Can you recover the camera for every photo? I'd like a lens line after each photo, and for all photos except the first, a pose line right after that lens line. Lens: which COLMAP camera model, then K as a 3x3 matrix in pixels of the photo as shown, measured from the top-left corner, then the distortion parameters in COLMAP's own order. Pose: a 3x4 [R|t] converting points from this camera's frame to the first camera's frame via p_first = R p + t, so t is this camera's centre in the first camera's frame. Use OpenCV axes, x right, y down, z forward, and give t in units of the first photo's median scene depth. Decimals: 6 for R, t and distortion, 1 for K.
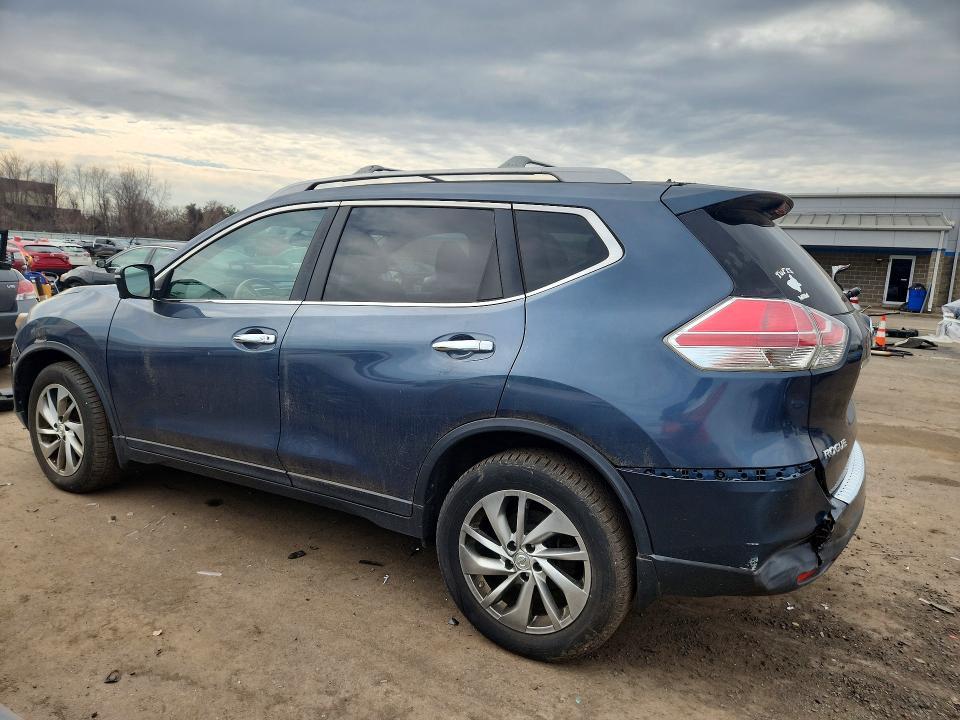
lens RADIAL K [[645.6, 0, 480.0], [0, 645.6, 360.0], [0, 0, 1]] dist [0.079173, -0.074148]
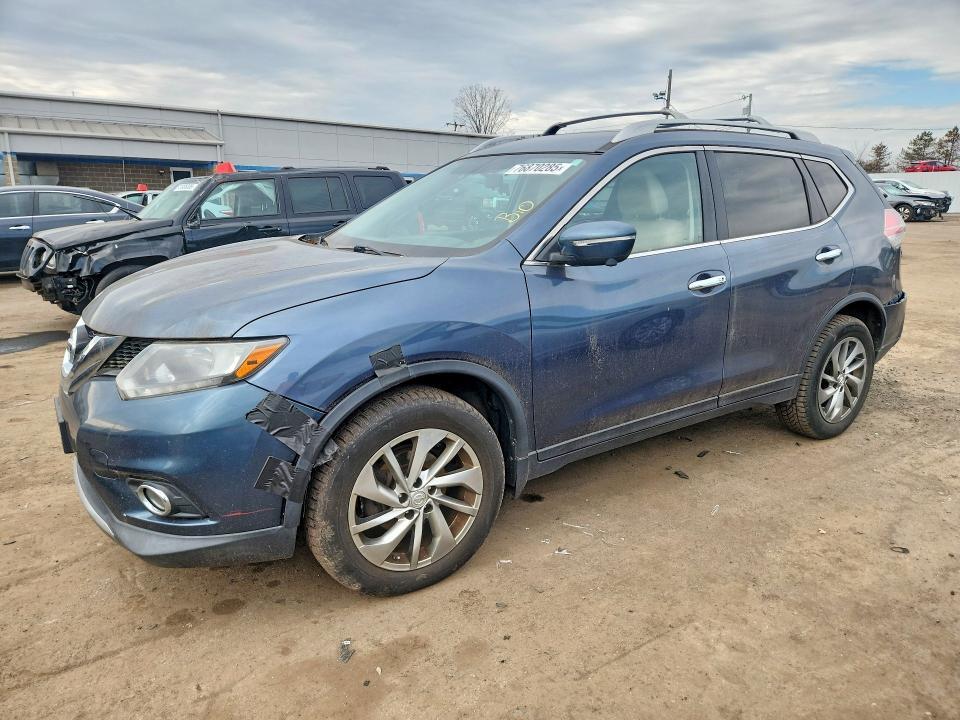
lens RADIAL K [[645.6, 0, 480.0], [0, 645.6, 360.0], [0, 0, 1]] dist [0.079173, -0.074148]
pose [[0.437014, -0.260355, 0.860949, -1.574801], [0.144005, 0.965096, 0.218753, -0.213588], [-0.887852, 0.028383, 0.459253, 0.935629]]
